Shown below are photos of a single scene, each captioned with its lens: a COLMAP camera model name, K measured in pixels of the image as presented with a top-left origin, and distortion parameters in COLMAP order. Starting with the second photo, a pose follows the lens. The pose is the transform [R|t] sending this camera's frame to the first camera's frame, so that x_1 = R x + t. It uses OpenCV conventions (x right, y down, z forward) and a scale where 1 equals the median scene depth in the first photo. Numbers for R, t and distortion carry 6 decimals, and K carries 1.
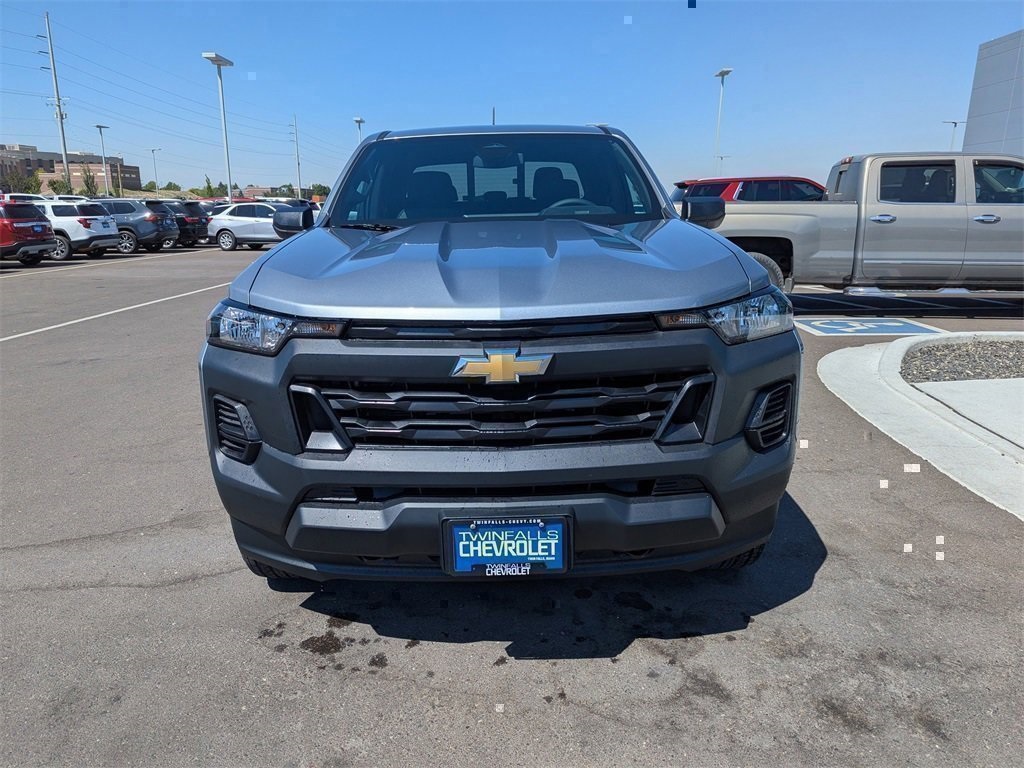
lens RADIAL K [[726.1, 0, 500.5], [0, 726.1, 377.1], [0, 0, 1]] dist [0.049084, -0.038817]
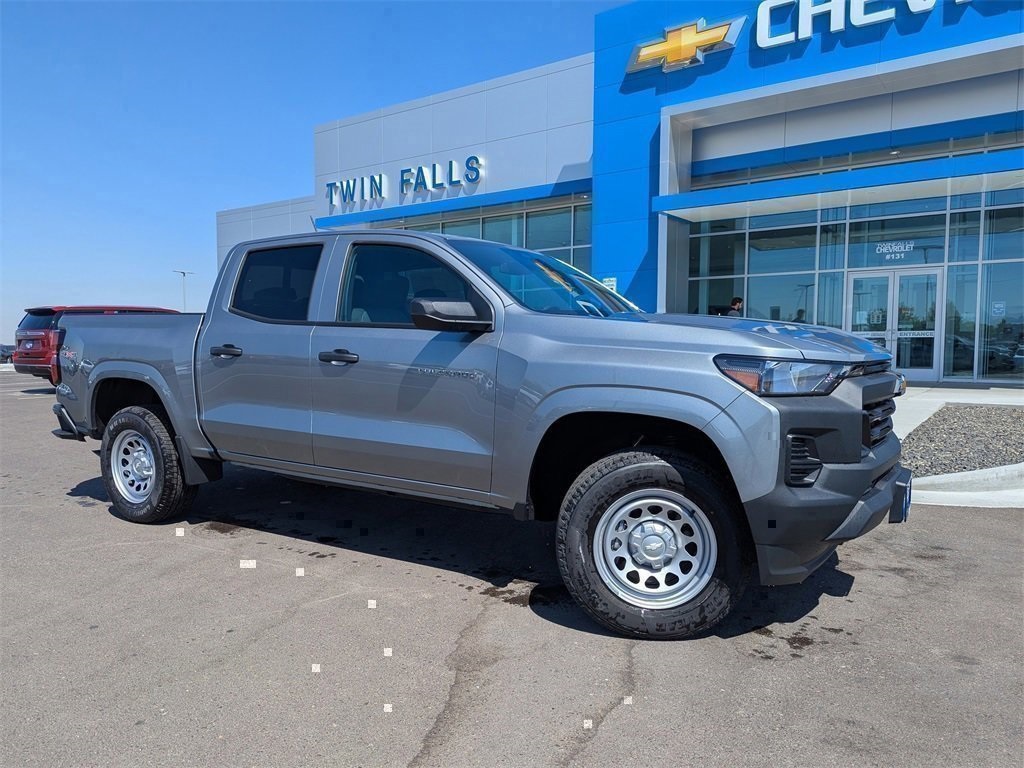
lens RADIAL K [[726.1, 0, 508.2], [0, 726.1, 390.9], [0, 0, 1]] dist [0.049084, -0.038817]
pose [[0.532998, -0.045883, 0.844871, -1.646871], [0.190213, 0.979467, -0.066806, -0.047226], [-0.824458, 0.196313, 0.530782, 0.756356]]
